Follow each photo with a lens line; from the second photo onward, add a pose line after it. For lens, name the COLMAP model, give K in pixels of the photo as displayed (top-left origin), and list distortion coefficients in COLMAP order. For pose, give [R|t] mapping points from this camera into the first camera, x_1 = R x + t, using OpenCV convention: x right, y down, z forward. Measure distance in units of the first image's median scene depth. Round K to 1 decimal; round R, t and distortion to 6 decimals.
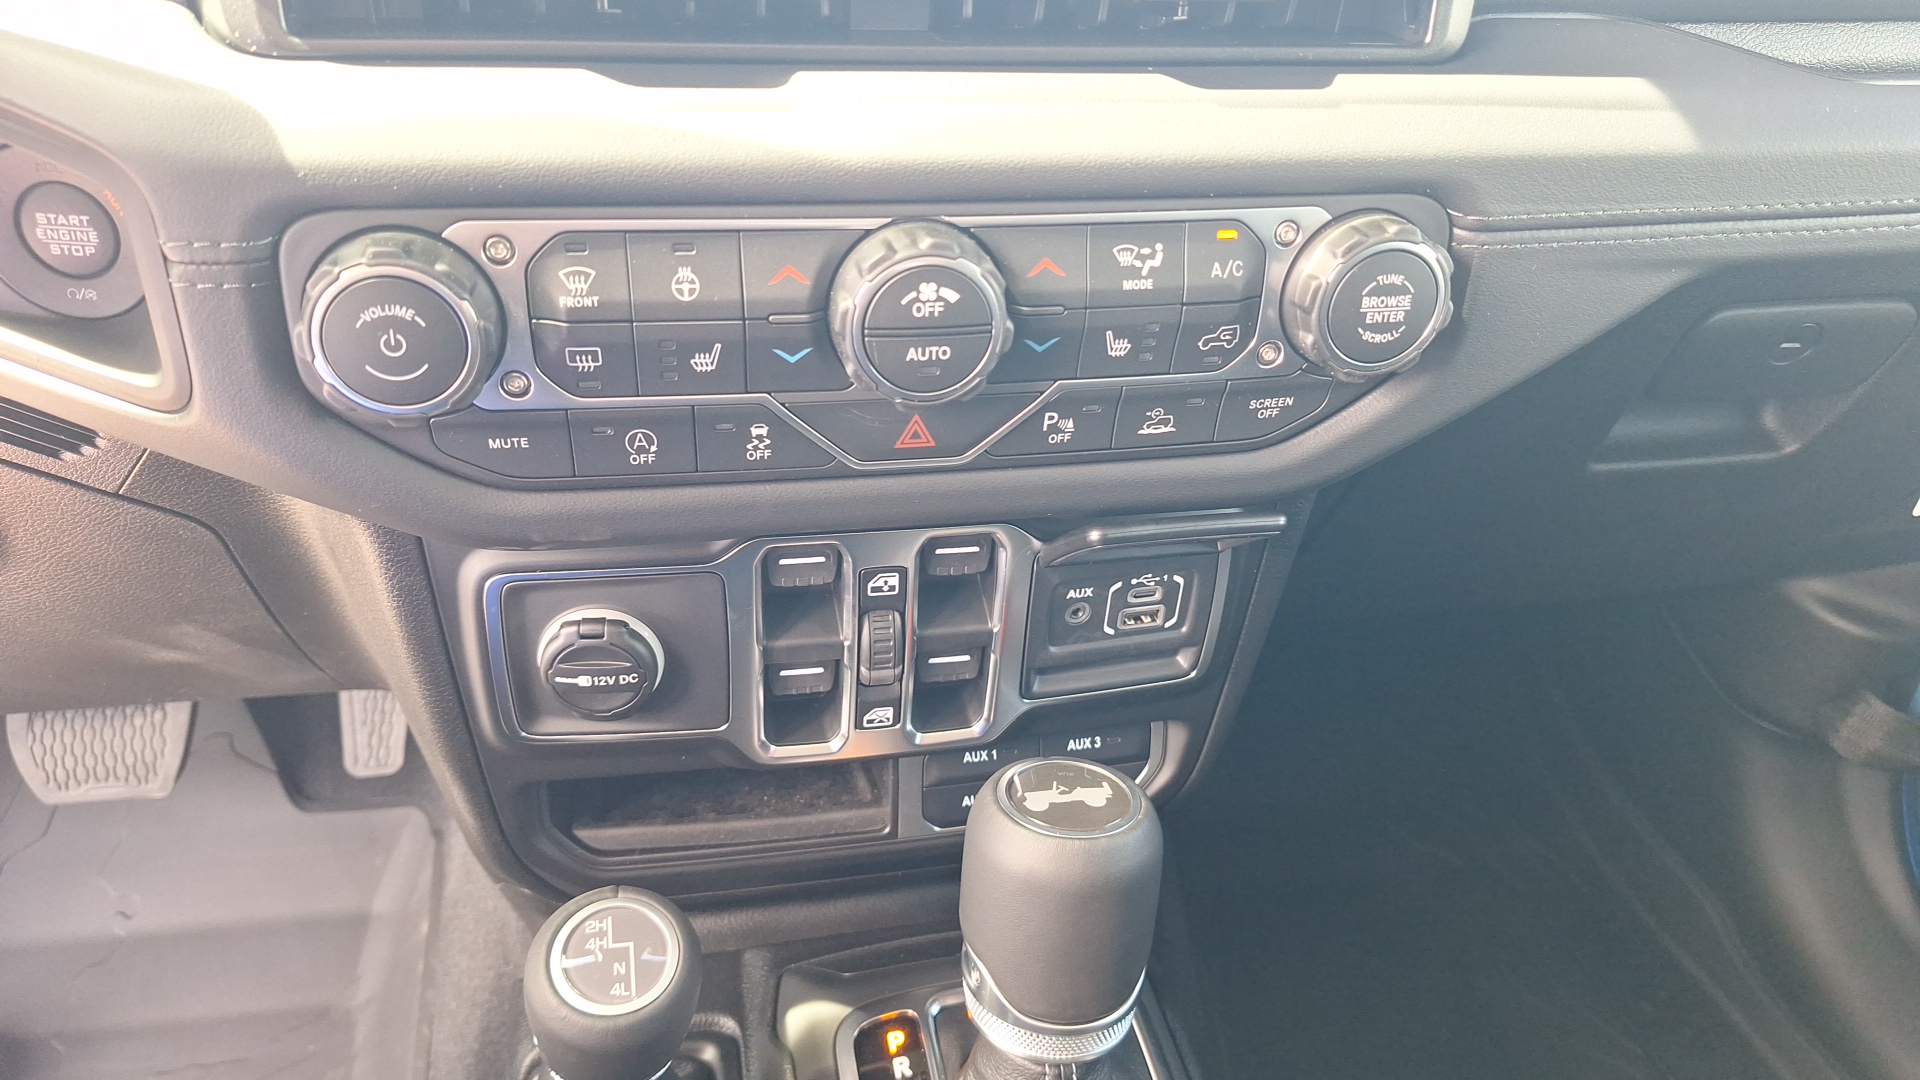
lens RADIAL K [[1367.7, 0, 962.0], [0, 1367.7, 534.4], [0, 0, 1]] dist [0.104298, -0.138513]
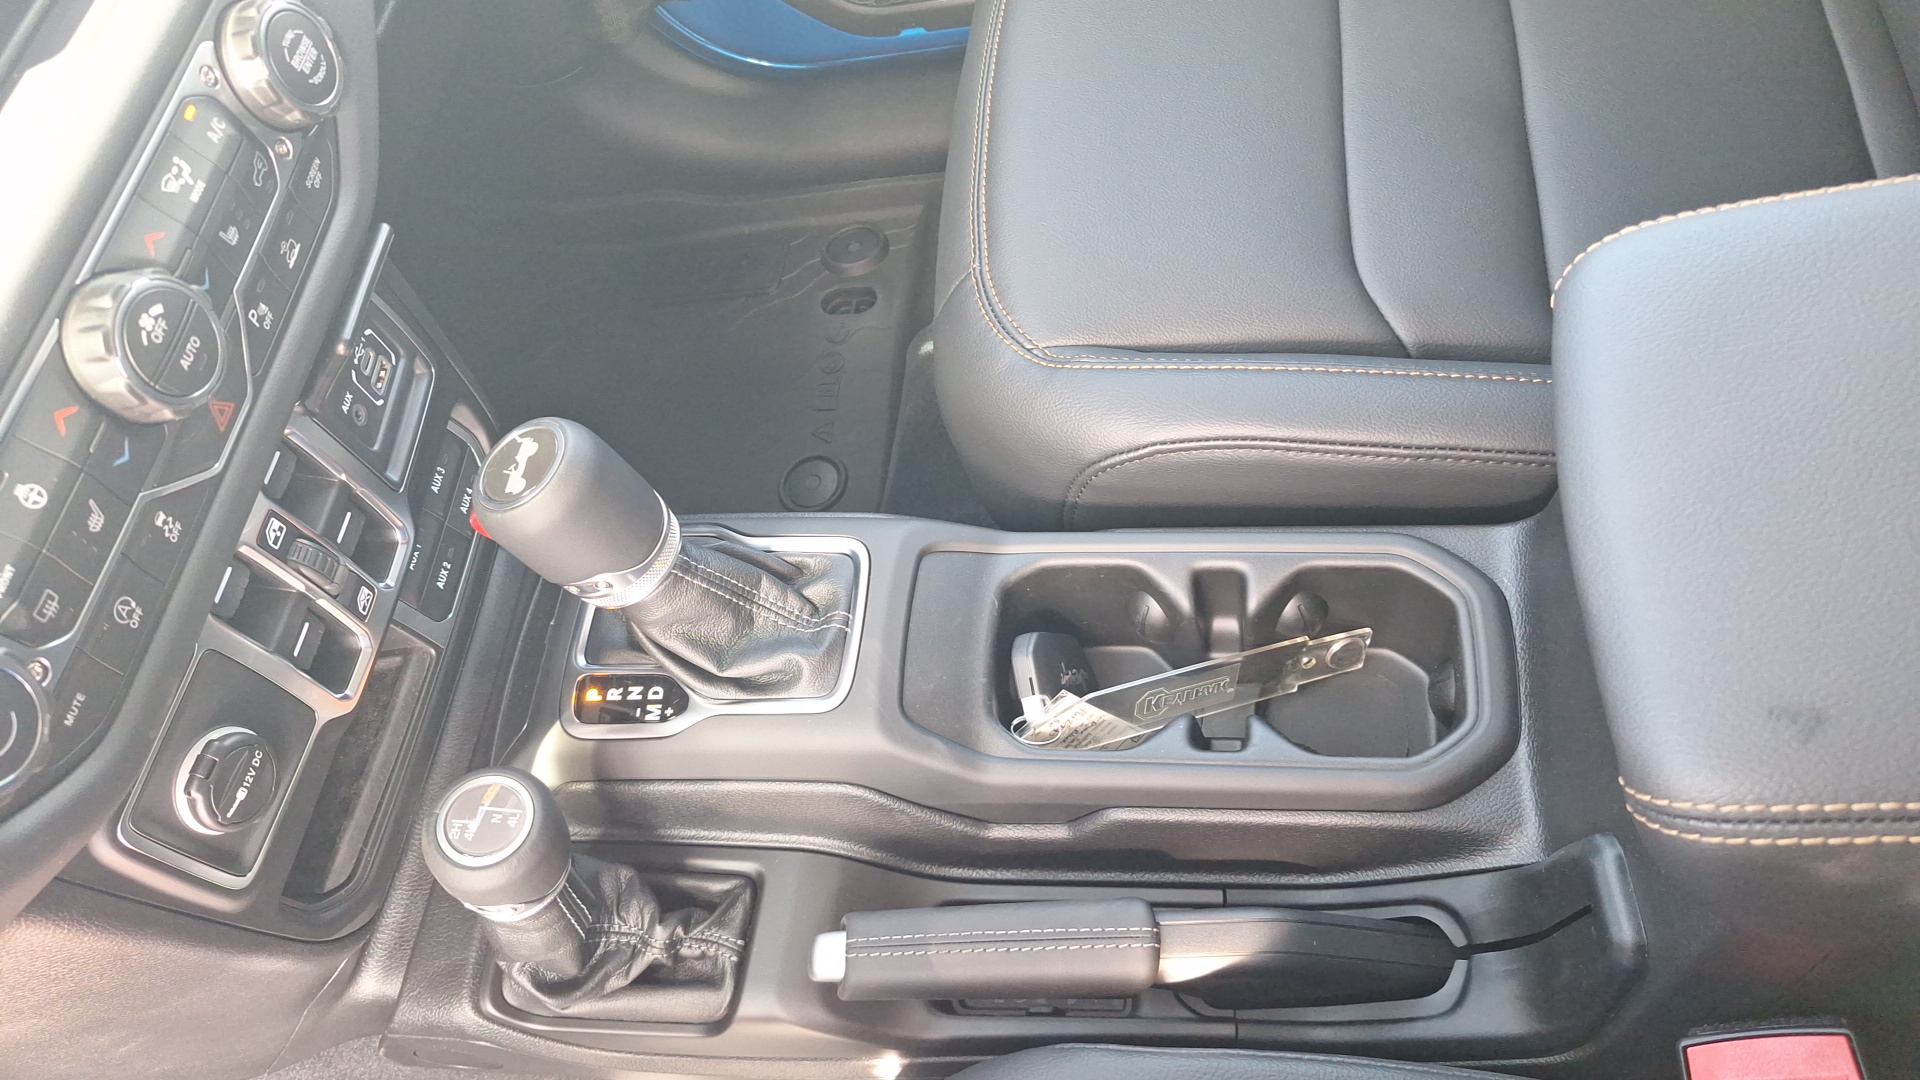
lens RADIAL K [[1346.9, 0, 963.8], [0, 1346.9, 546.5], [0, 0, 1]] dist [-0.000303, -0.037135]
pose [[0.289268, -0.884615, 0.365760, -0.375774], [0.711250, 0.454349, 0.536368, -0.184363], [-0.640662, 0.104993, 0.760611, -0.302174]]
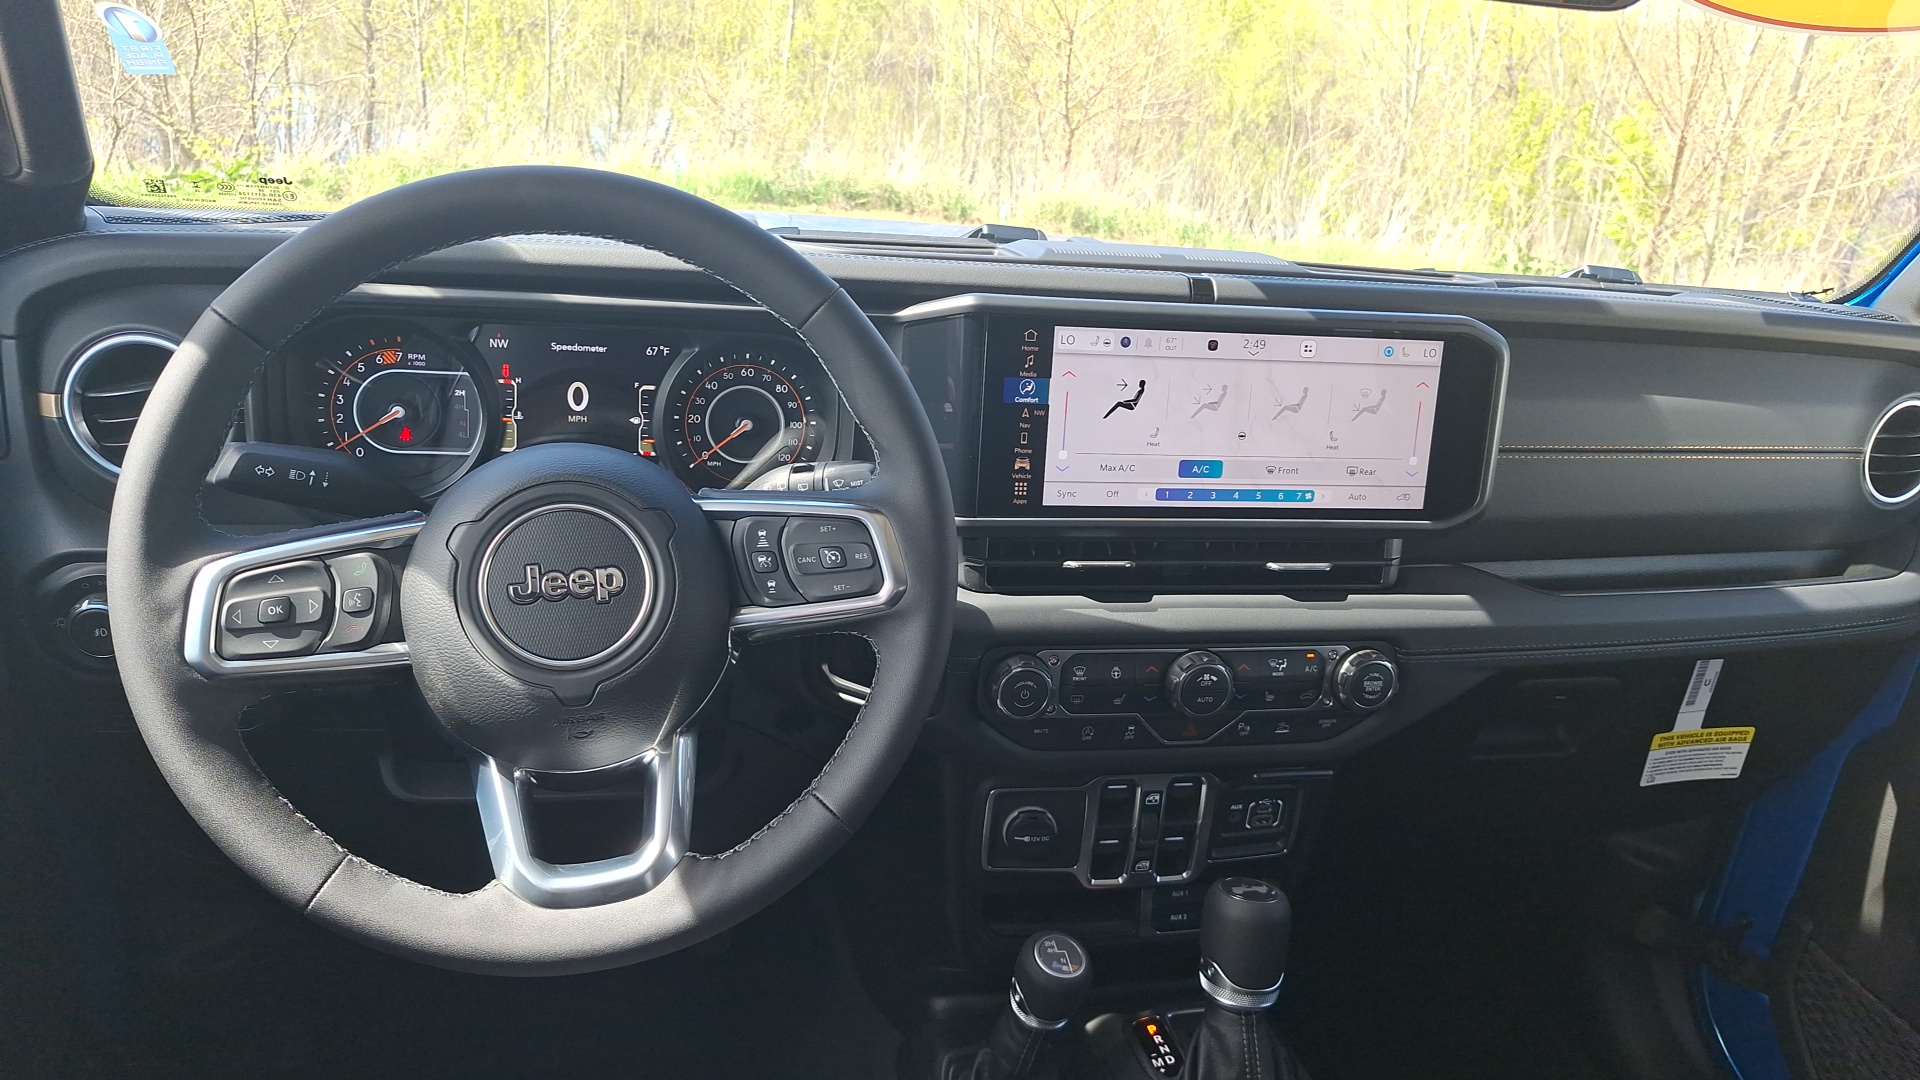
lens RADIAL K [[1367.7, 0, 962.0], [0, 1367.7, 534.4], [0, 0, 1]] dist [0.104298, -0.138513]
pose [[0.998895, 0.022859, 0.041064, -0.553377], [-0.013239, 0.975222, -0.220831, 0.135205], [-0.045094, 0.220044, 0.974447, -1.486594]]
